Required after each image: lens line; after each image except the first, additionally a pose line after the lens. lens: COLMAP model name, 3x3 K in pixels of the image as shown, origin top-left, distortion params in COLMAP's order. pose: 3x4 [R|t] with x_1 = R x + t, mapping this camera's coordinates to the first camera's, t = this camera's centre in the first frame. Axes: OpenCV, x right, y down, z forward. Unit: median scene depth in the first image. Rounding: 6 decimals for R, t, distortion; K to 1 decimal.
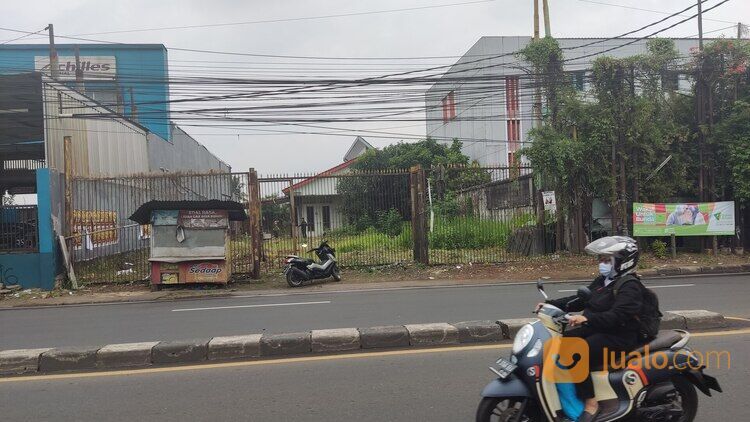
lens RADIAL K [[544.6, 0, 375.0], [0, 544.6, 211.0], [0, 0, 1]] dist [0.001188, -0.000254]
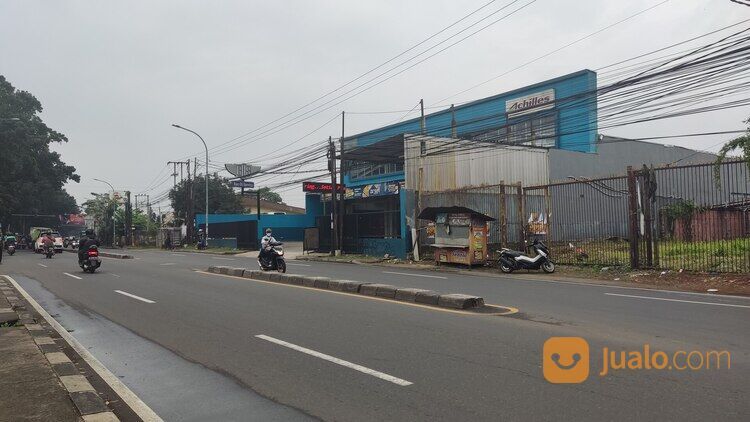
lens RADIAL K [[571.6, 0, 375.0], [0, 571.6, 211.0], [0, 0, 1]] dist [0.099010, -0.002977]
pose [[0.432071, -0.006394, -0.901817, 0.960489], [-0.003291, 0.999957, -0.008666, 0.006703], [0.901834, 0.006712, 0.432031, 0.142575]]
